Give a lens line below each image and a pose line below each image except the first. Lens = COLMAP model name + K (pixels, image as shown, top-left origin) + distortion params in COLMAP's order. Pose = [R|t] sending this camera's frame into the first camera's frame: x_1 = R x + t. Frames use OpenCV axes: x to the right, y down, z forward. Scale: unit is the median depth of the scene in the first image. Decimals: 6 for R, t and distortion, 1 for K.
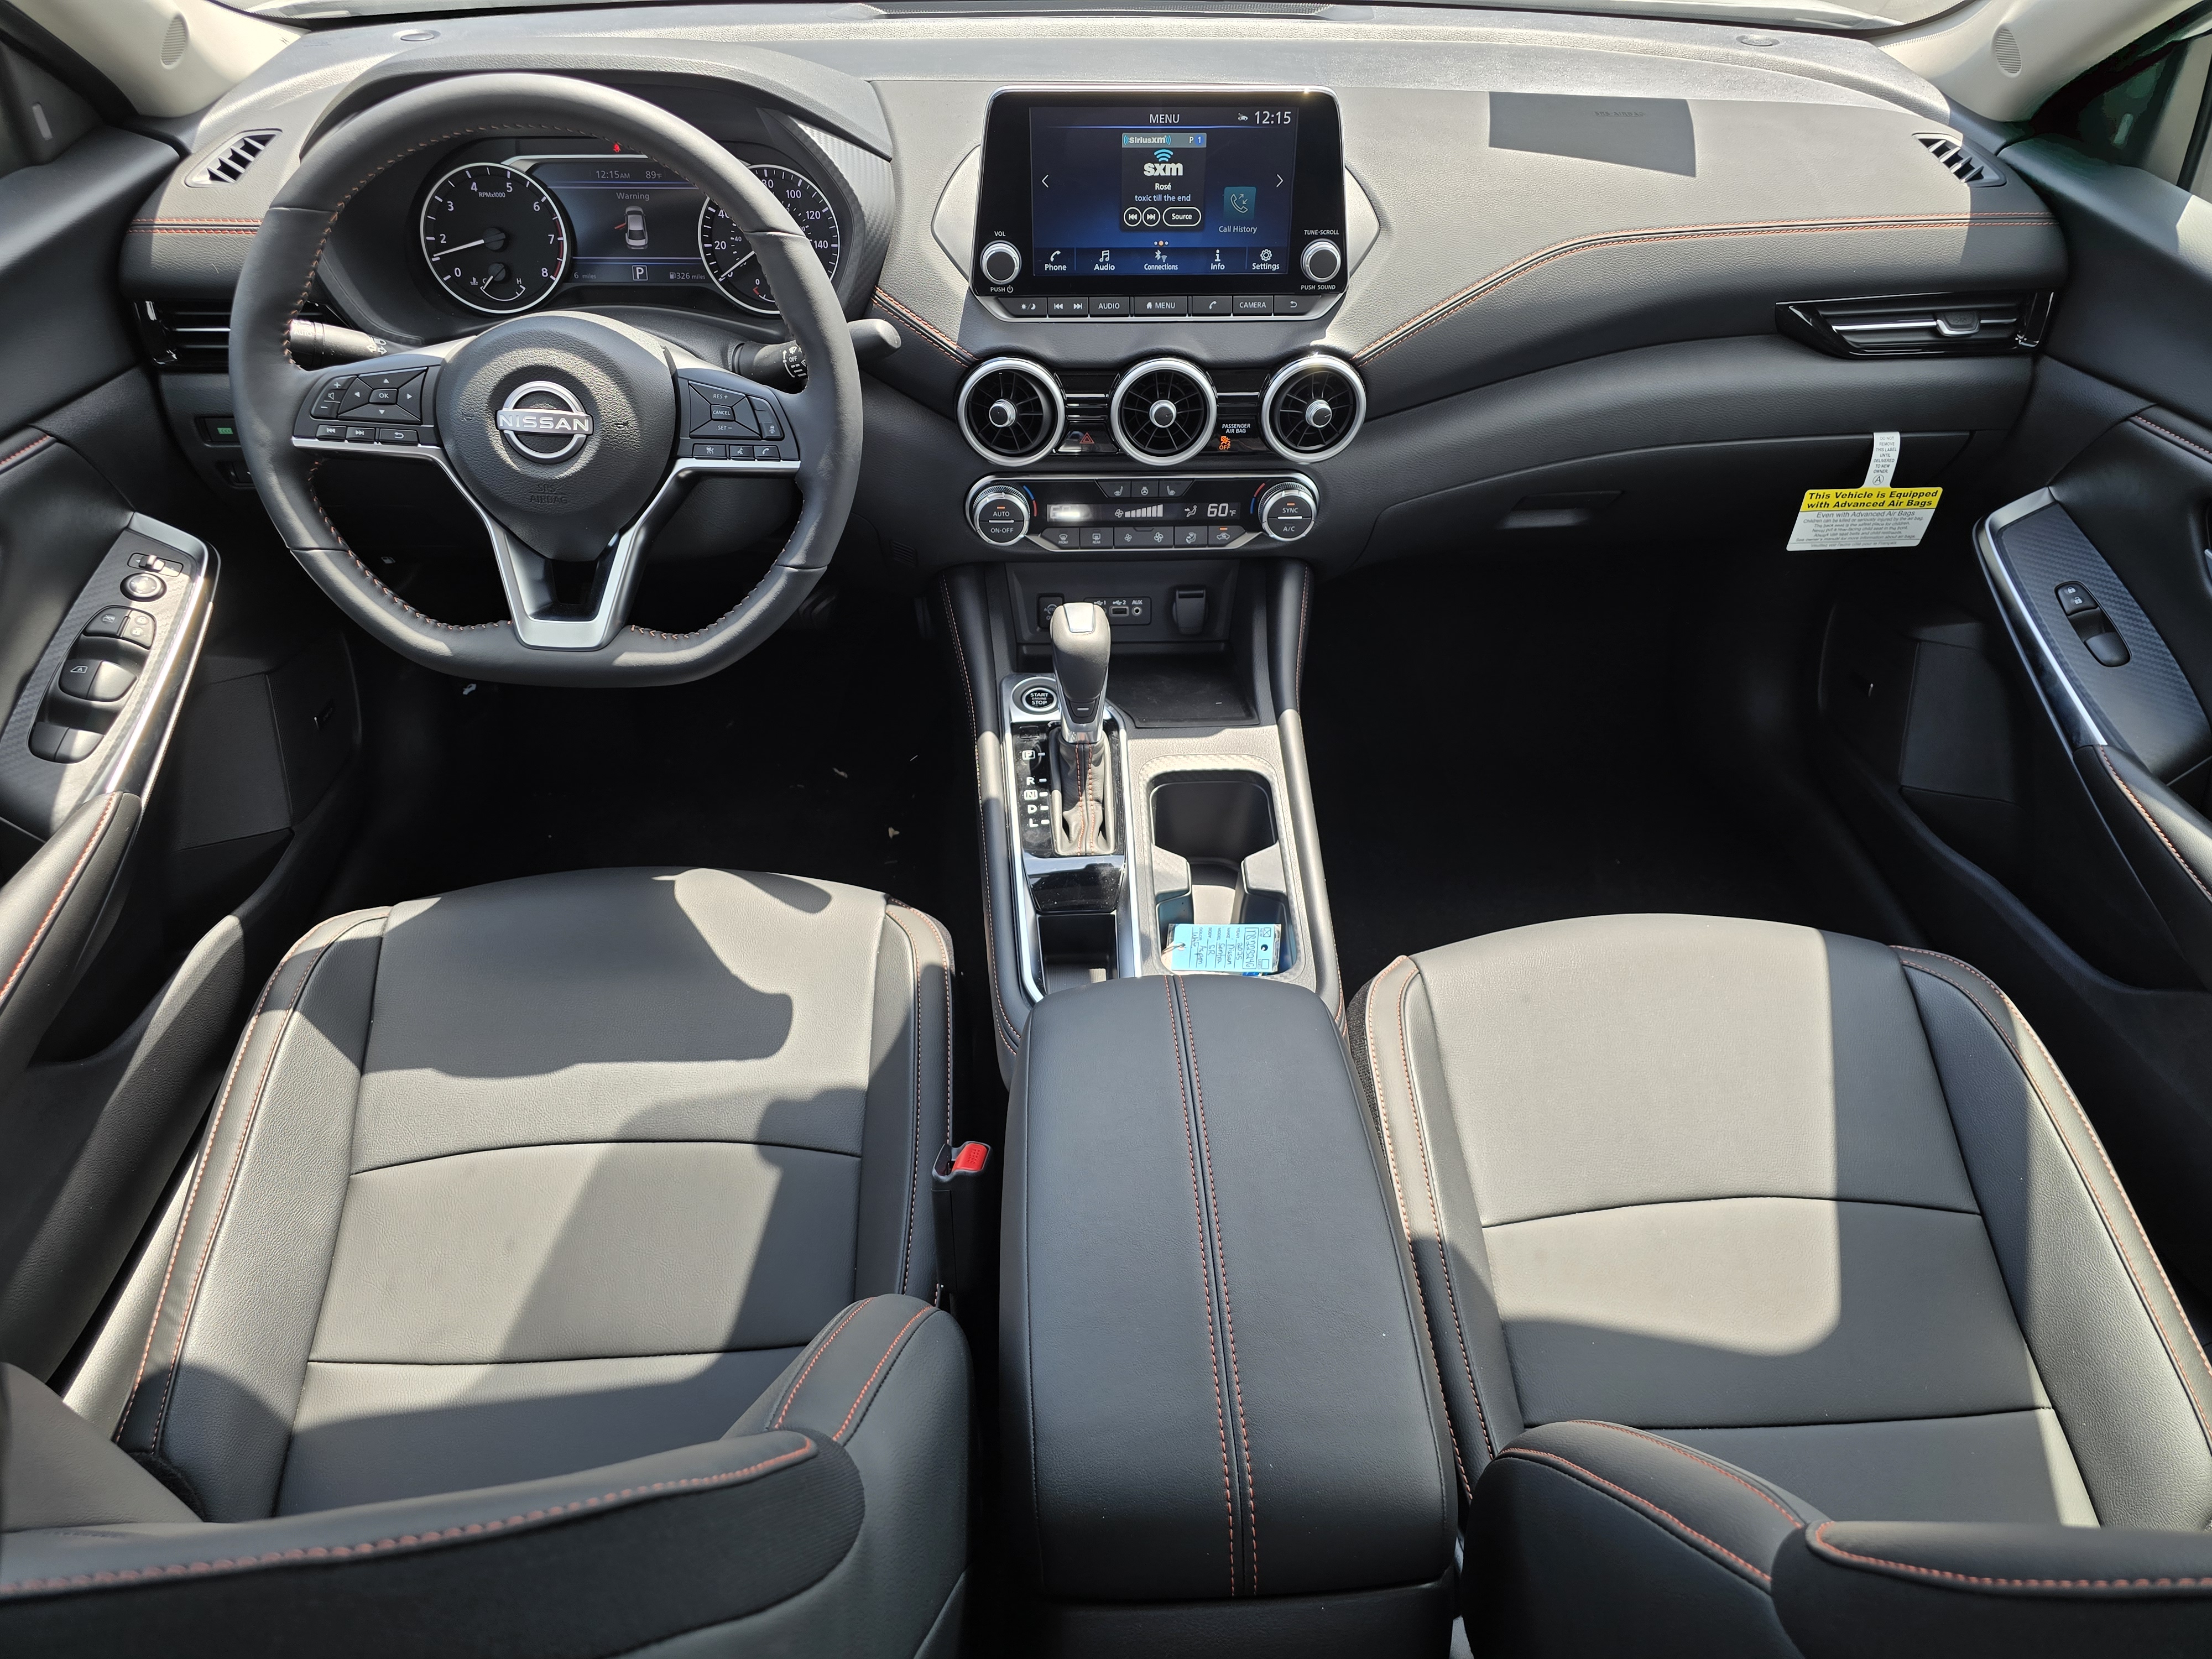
lens RADIAL K [[1481.8, 0, 1122.8], [0, 1481.8, 813.9], [0, 0, 1]] dist [0.044288, -0.050868]
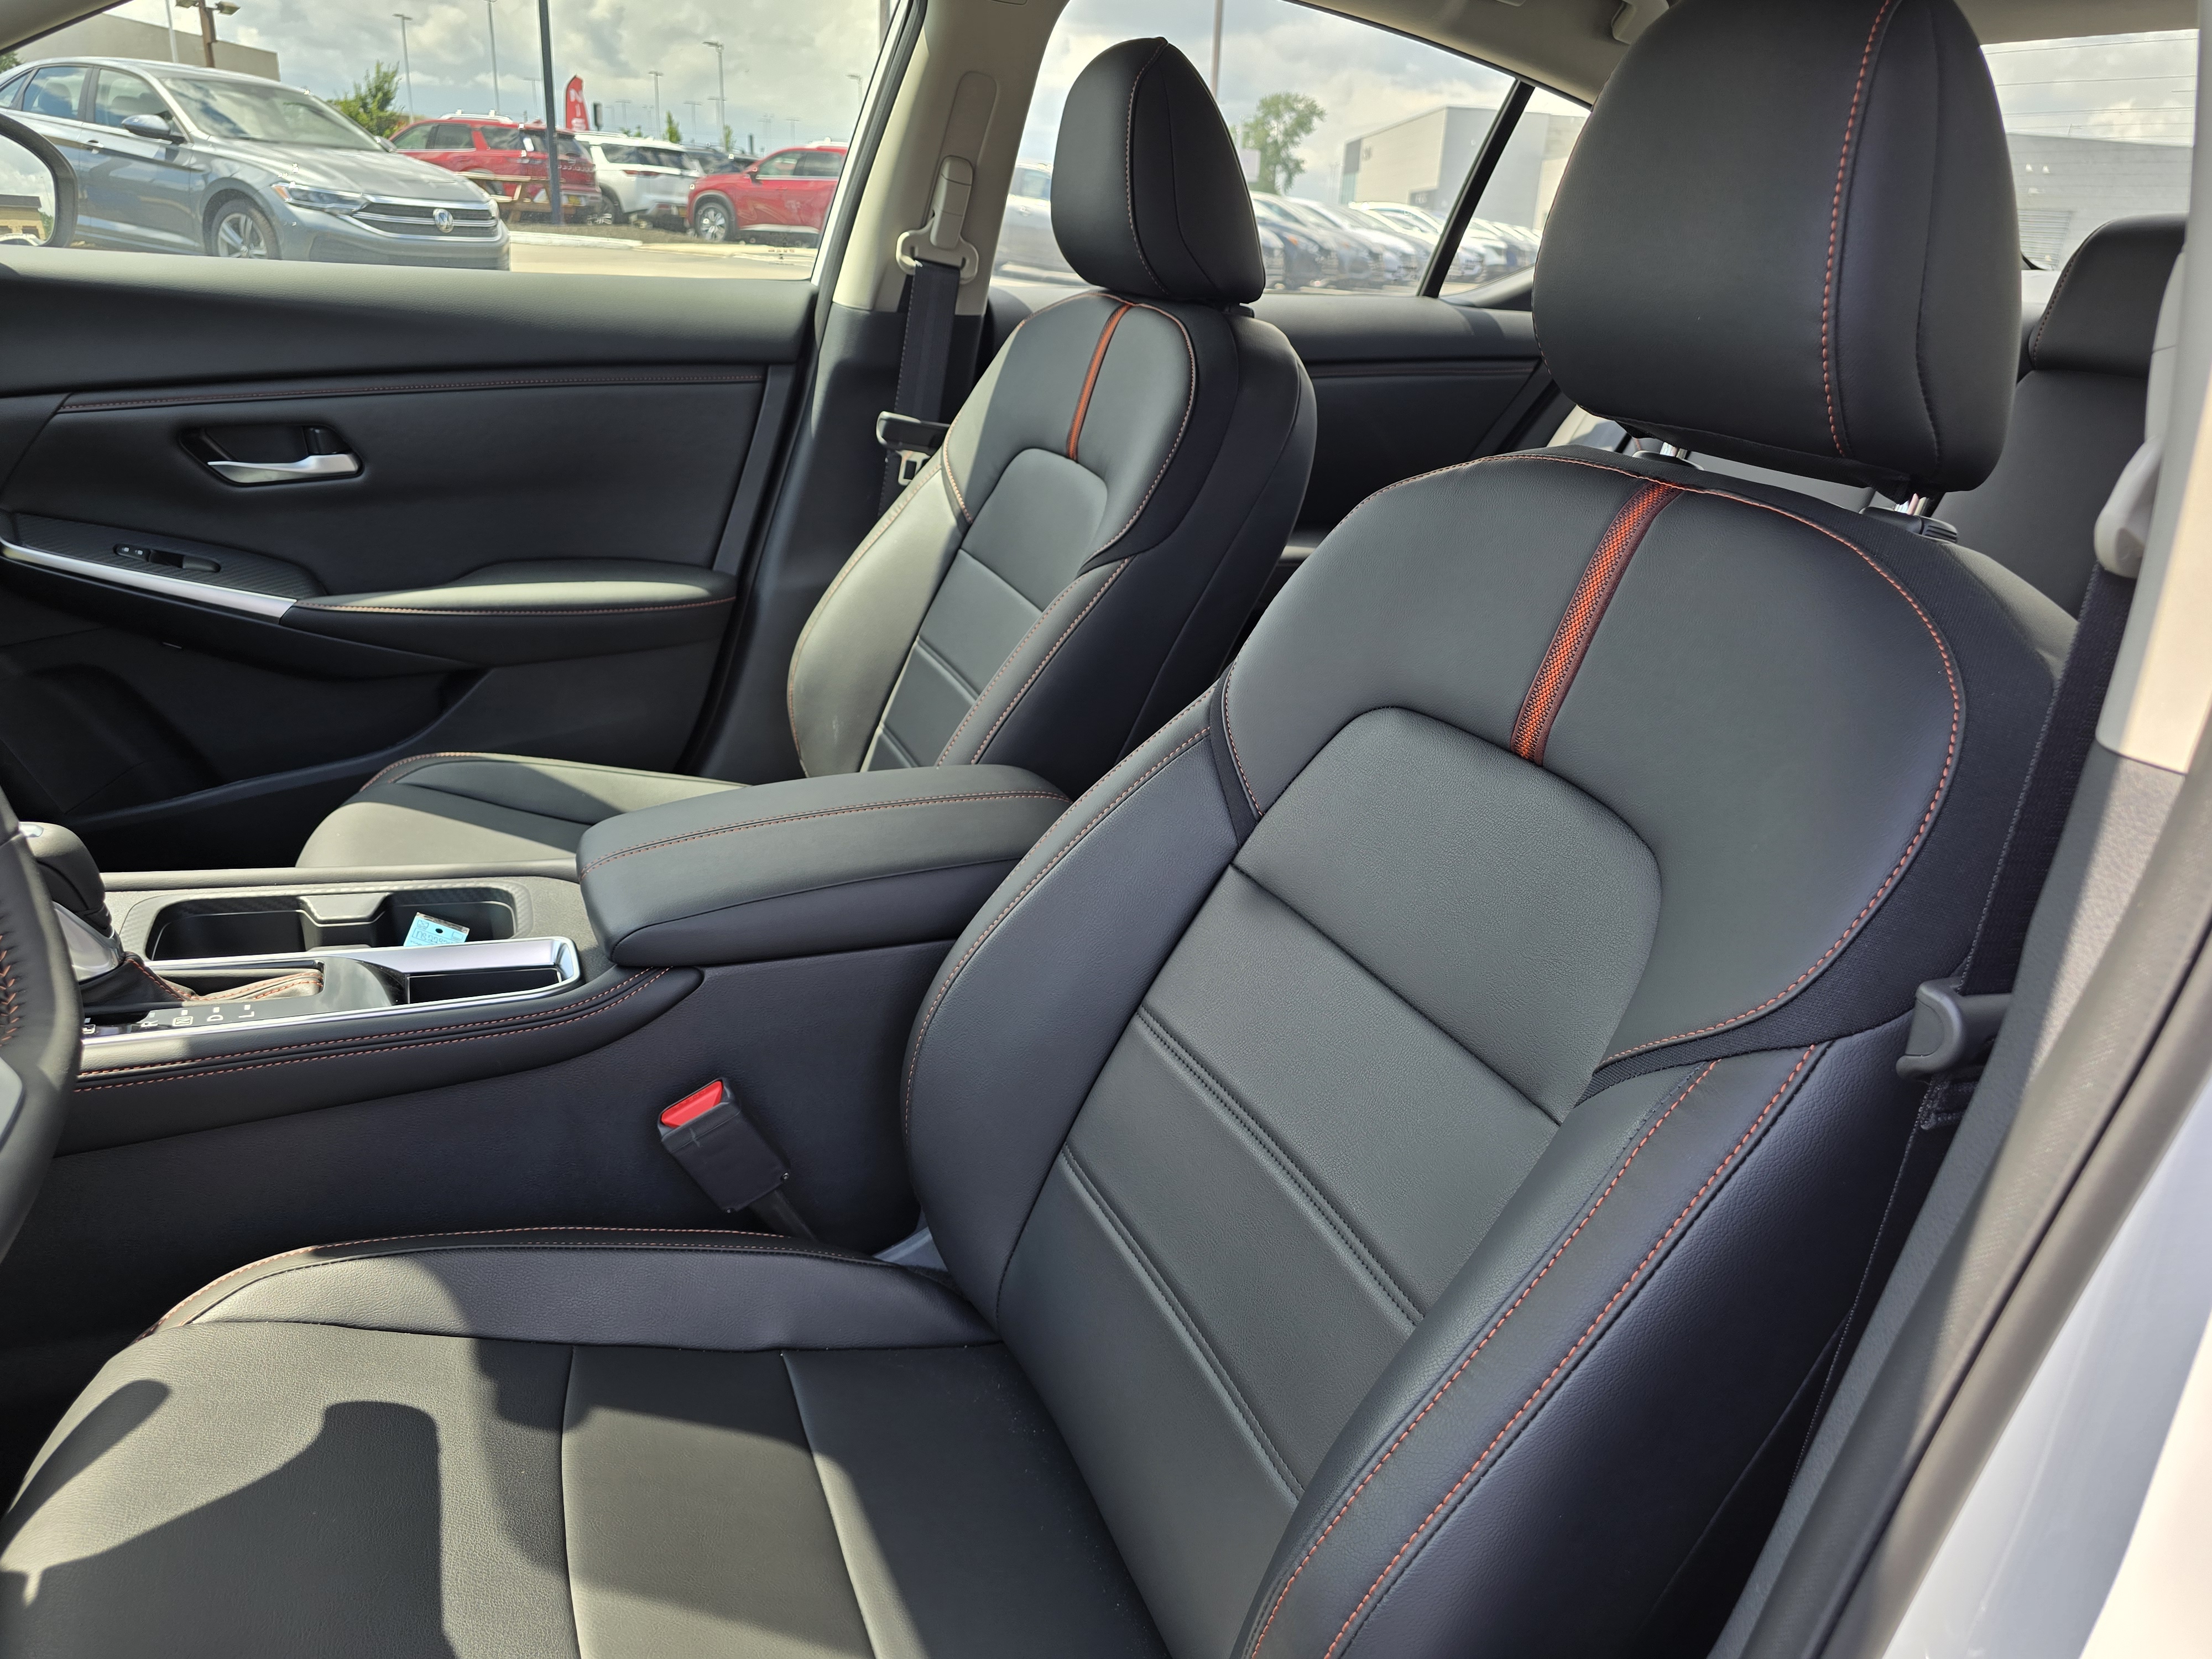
lens RADIAL K [[1496.9, 0, 1094.0], [0, 1496.9, 808.0], [0, 0, 1]] dist [0.060565, -0.075332]
pose [[-0.328151, -0.388693, 0.860950, -0.845957], [0.526348, 0.681583, 0.508332, -0.237704], [-0.784394, 0.619969, -0.019074, 0.580609]]
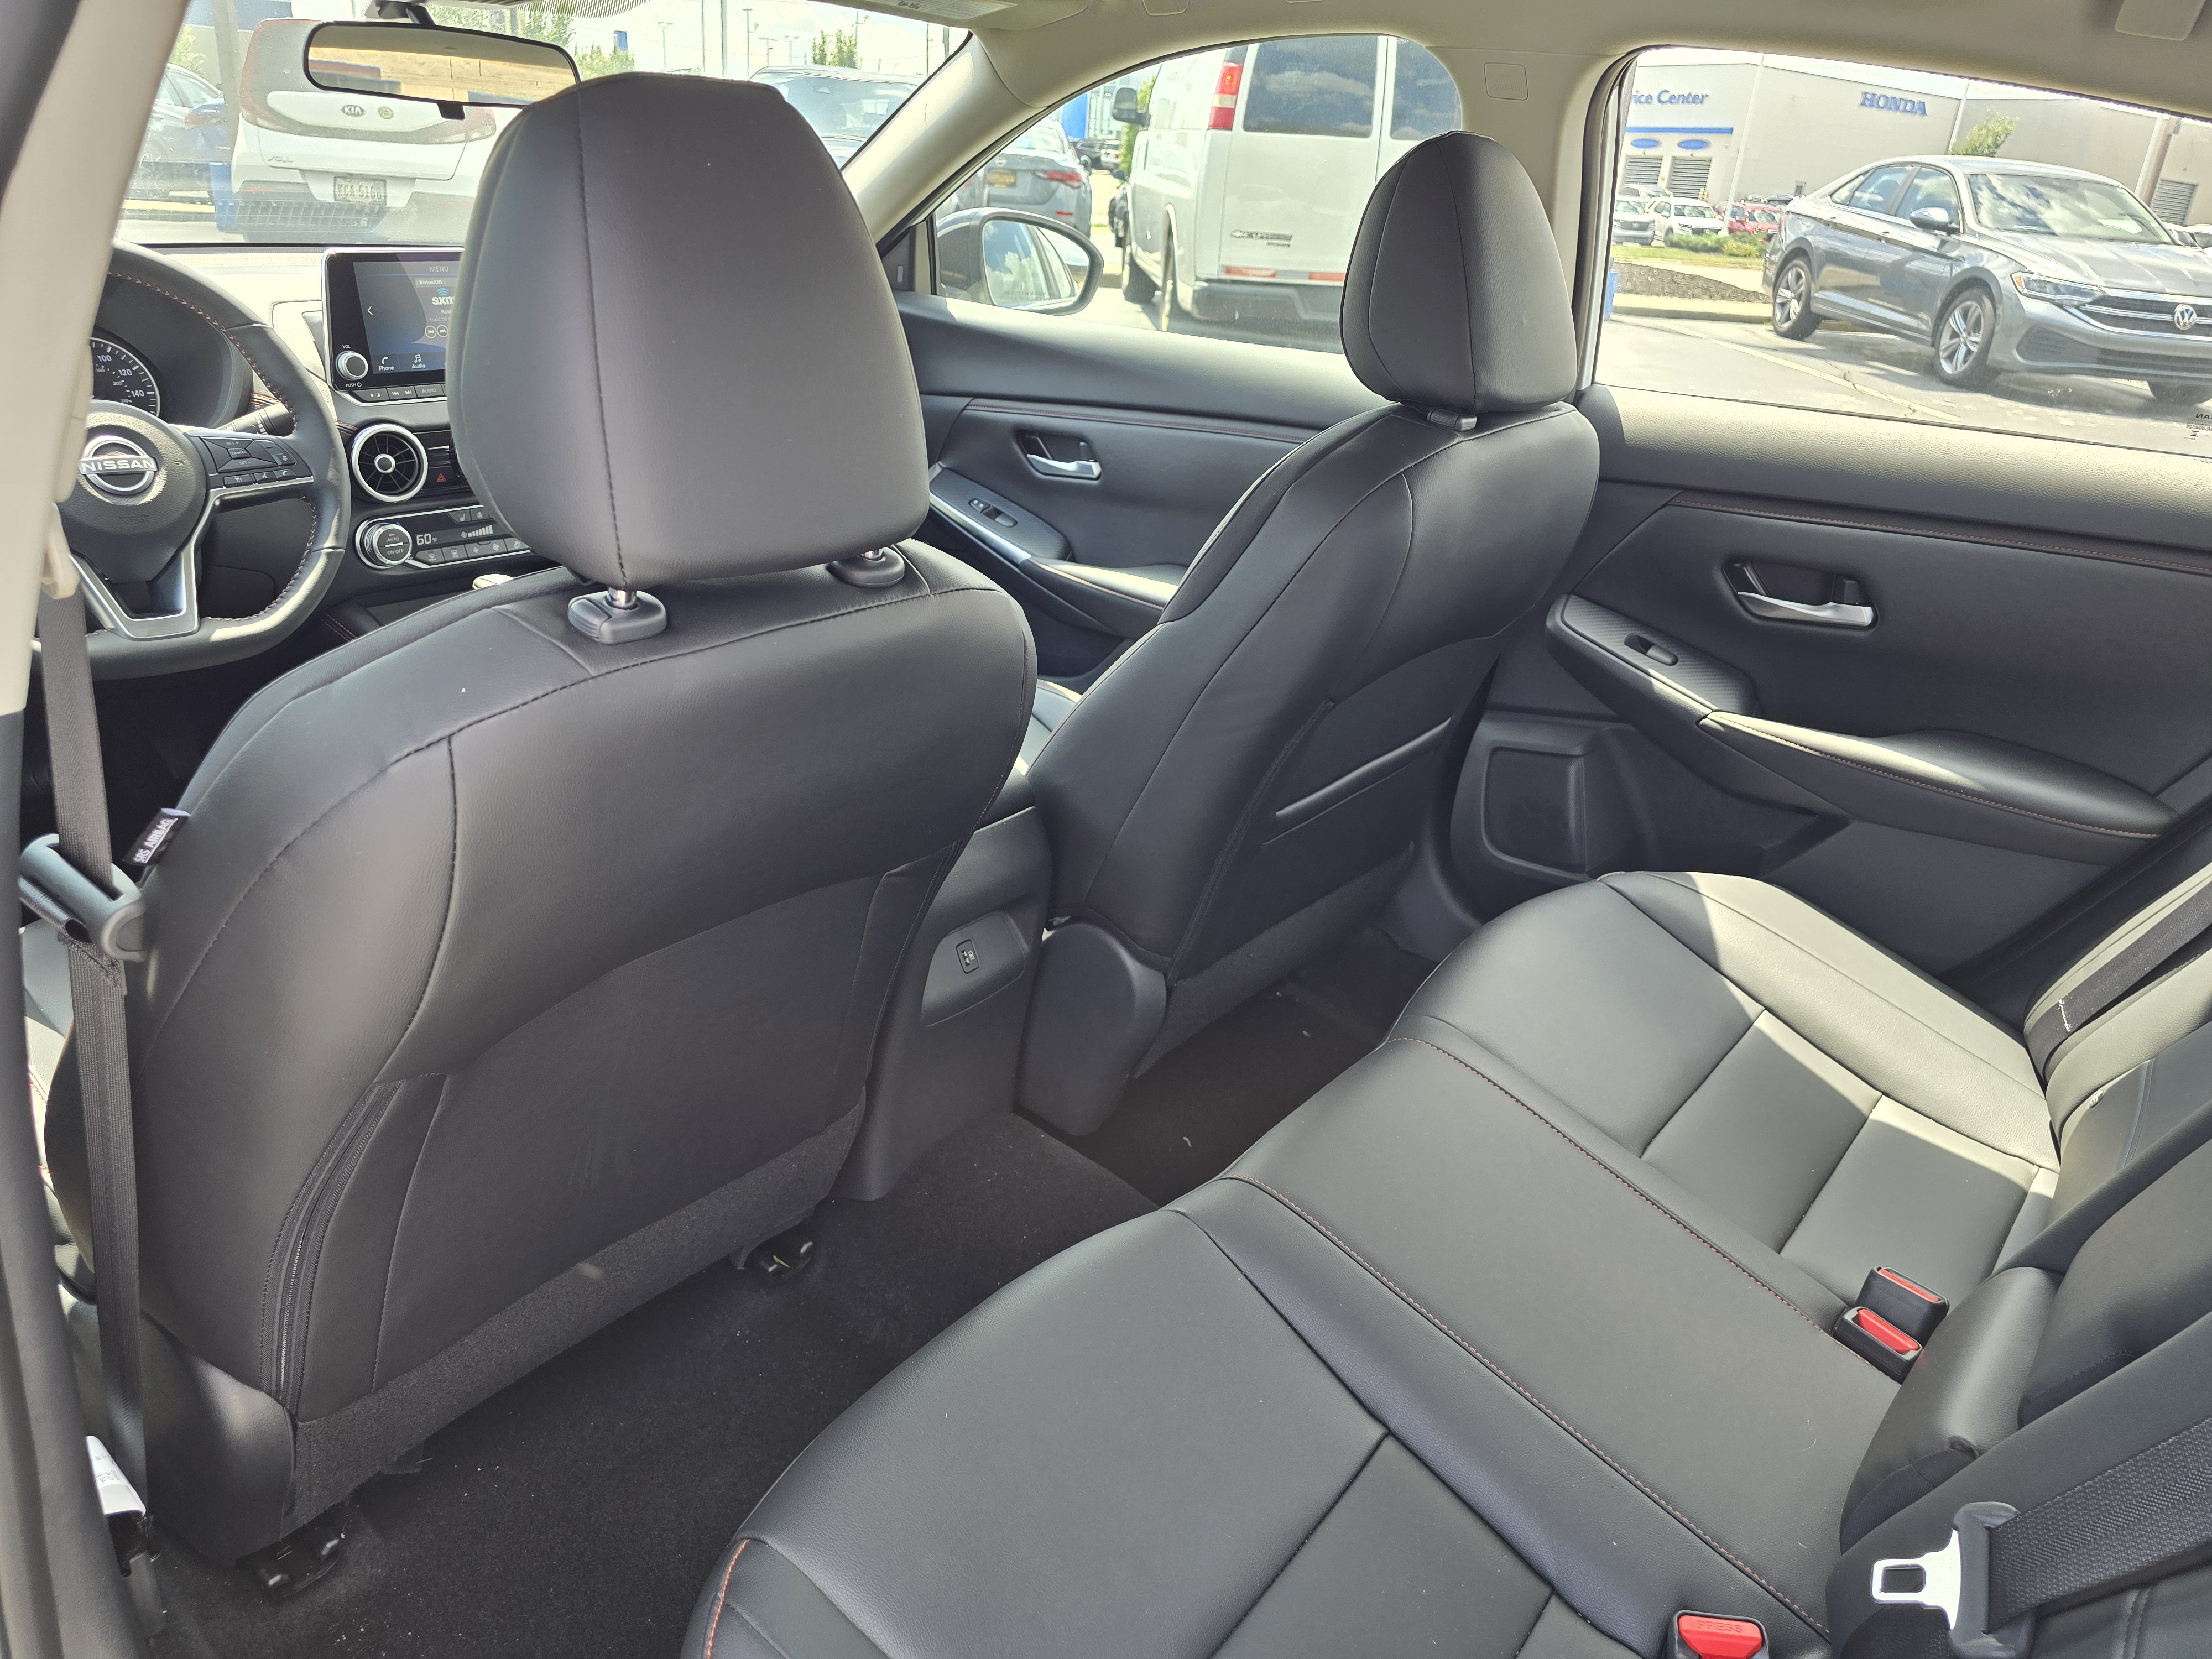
lens RADIAL K [[1481.8, 0, 1122.8], [0, 1481.8, 813.9], [0, 0, 1]] dist [0.044288, -0.050868]
pose [[0.669938, -0.277944, 0.688426, -0.689624], [0.423789, 0.904530, -0.047214, 0.404435], [-0.609579, 0.323378, 0.723768, -0.364376]]
